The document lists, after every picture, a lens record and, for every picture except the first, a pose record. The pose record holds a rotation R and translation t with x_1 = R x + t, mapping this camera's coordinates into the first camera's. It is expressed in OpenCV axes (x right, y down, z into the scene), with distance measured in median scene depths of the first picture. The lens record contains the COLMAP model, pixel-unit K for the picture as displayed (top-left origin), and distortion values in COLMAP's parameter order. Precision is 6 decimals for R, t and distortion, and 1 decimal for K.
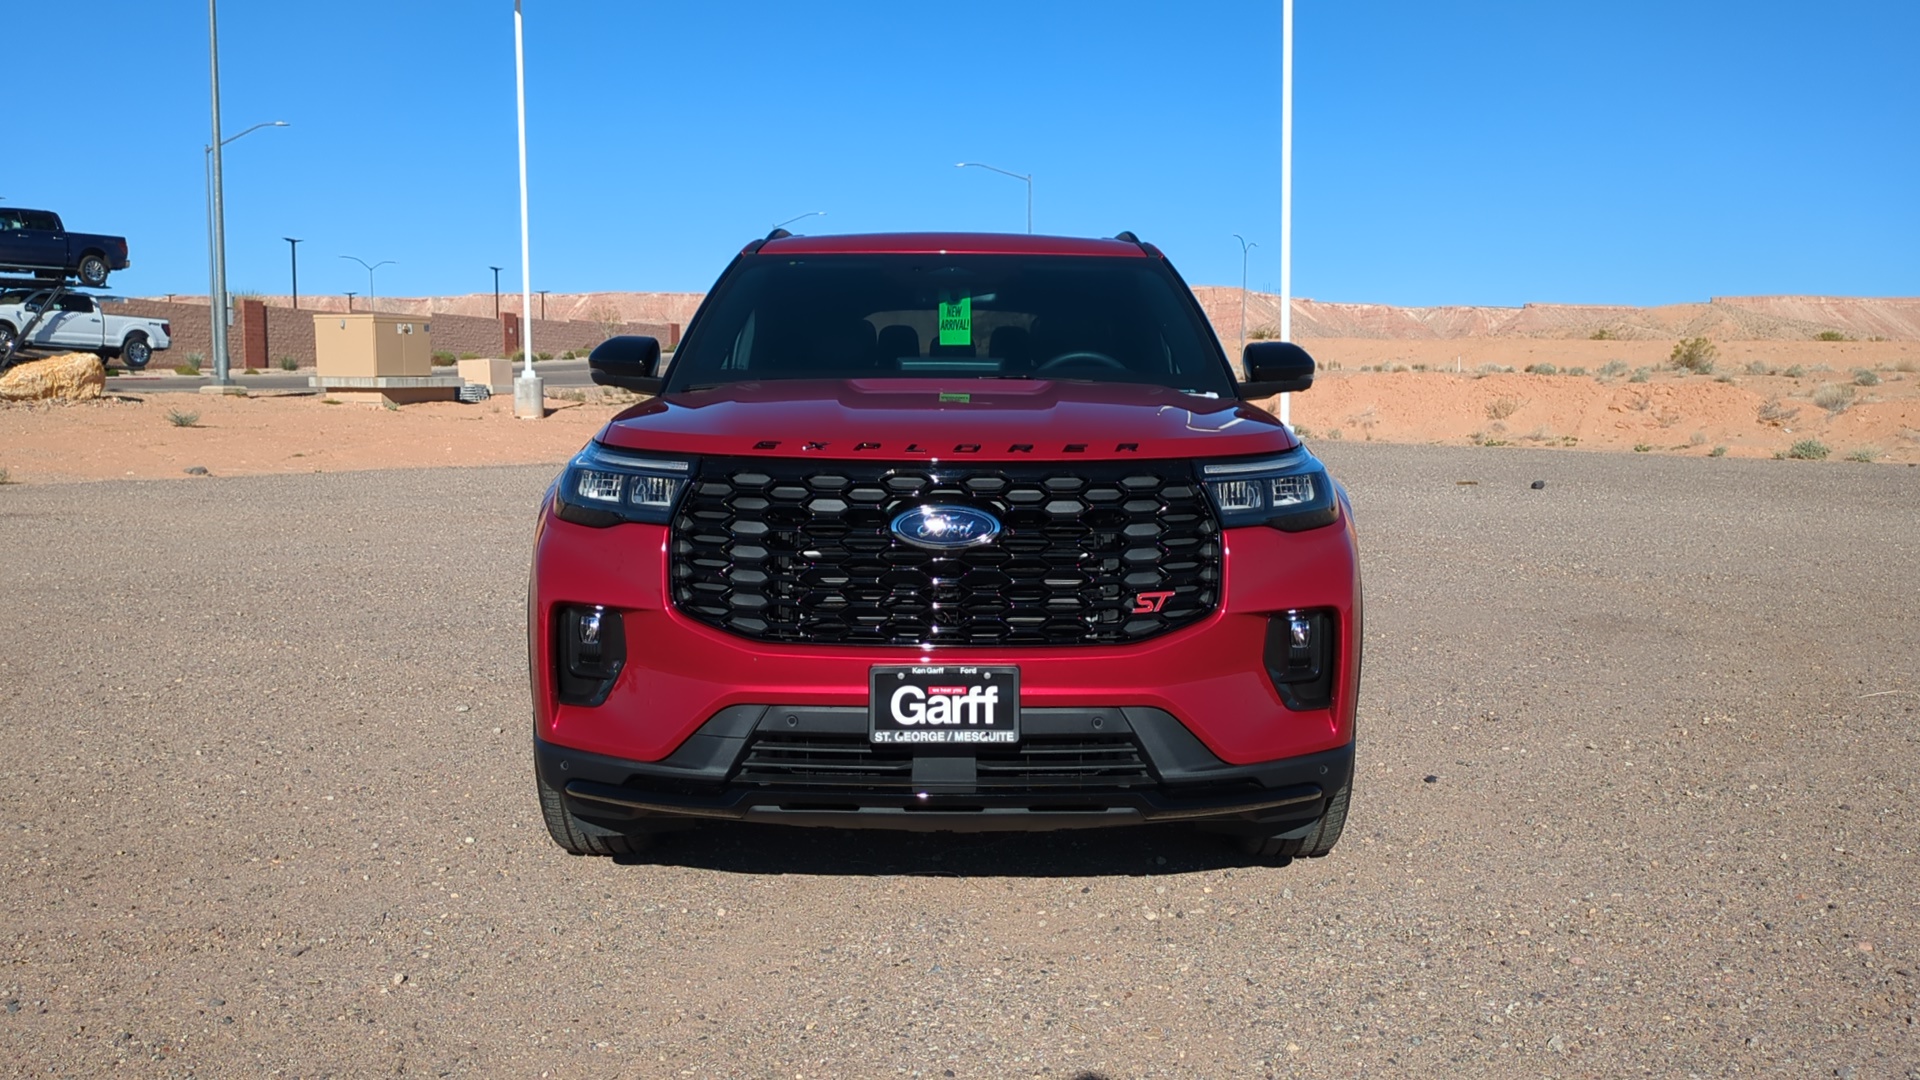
lens RADIAL K [[1638.6, 0, 970.0], [0, 1638.6, 544.1], [0, 0, 1]] dist [0.099289, -0.148167]
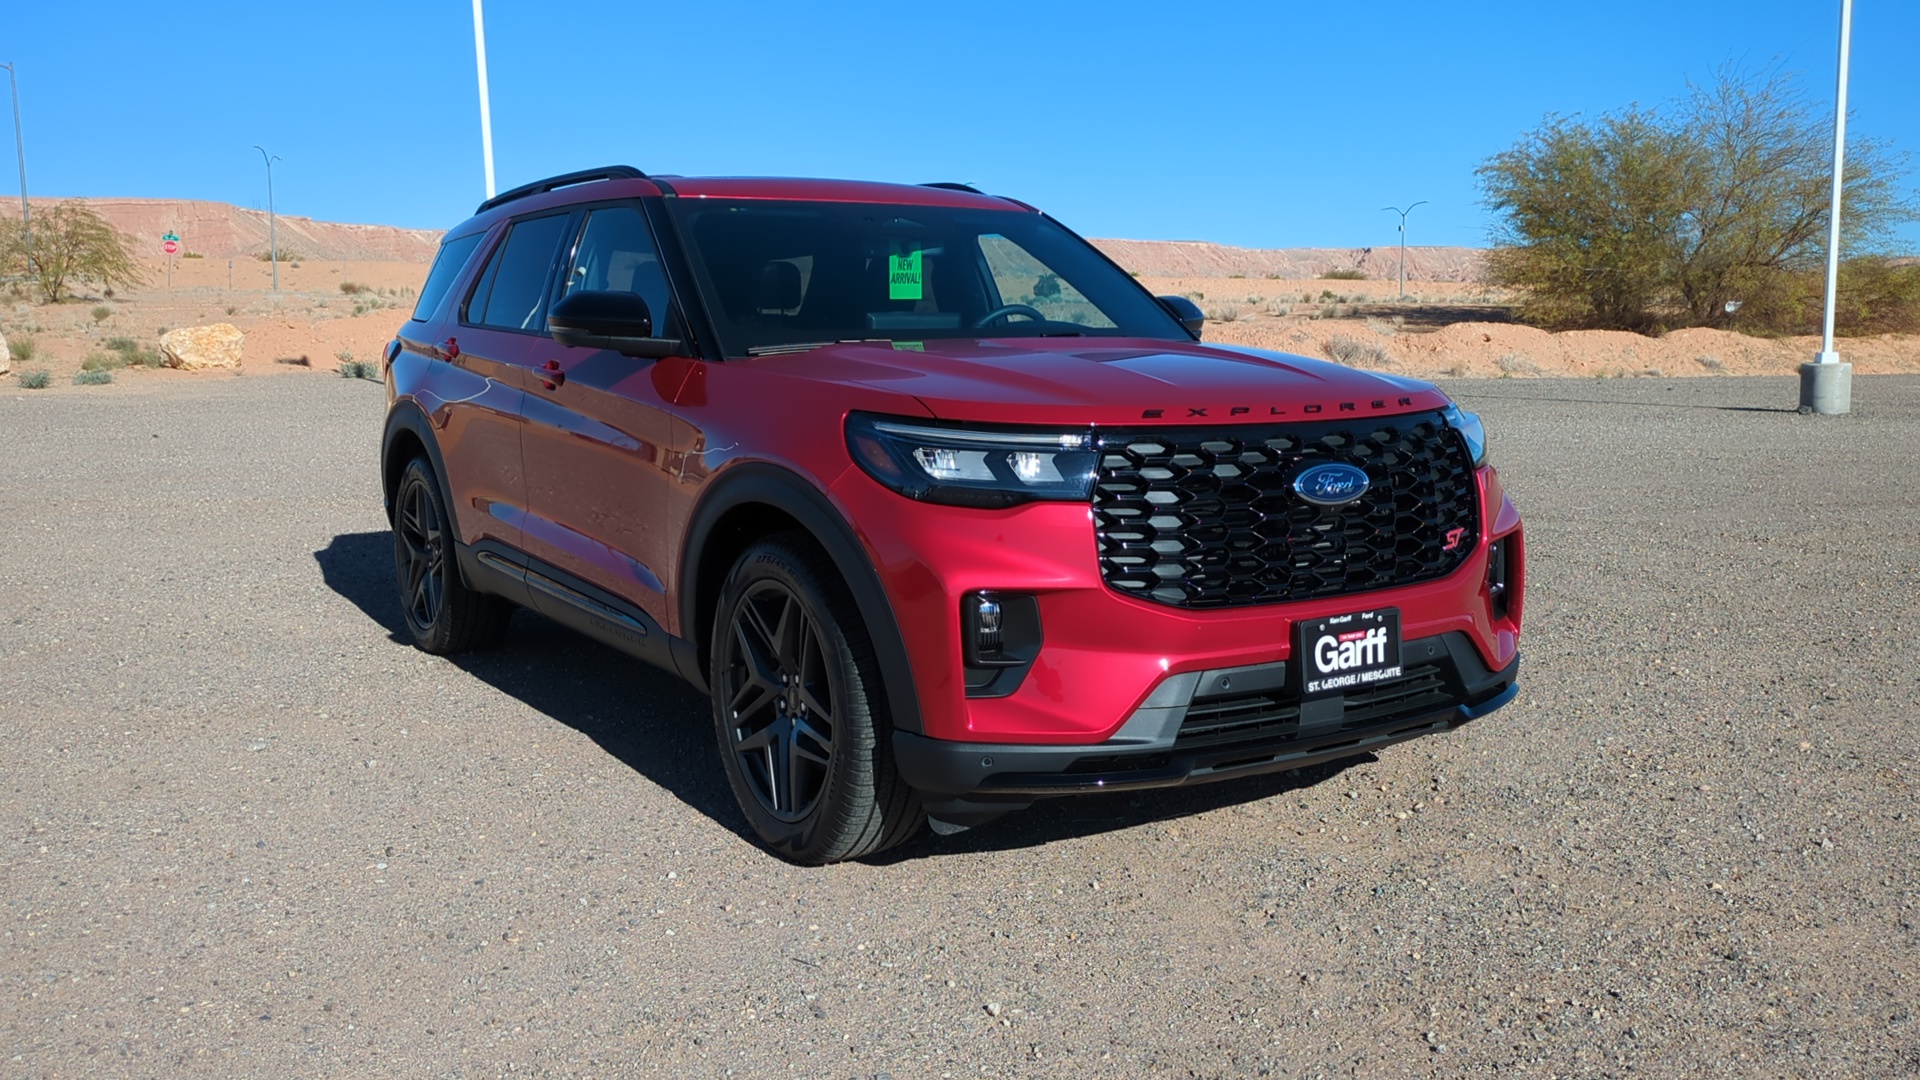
lens RADIAL K [[1638.6, 0, 970.0], [0, 1638.6, 544.1], [0, 0, 1]] dist [0.099289, -0.148167]
pose [[0.836739, -0.082577, 0.541340, -0.800982], [0.058265, 0.996378, 0.061931, -0.052059], [-0.544493, -0.020279, 0.838520, 0.233873]]
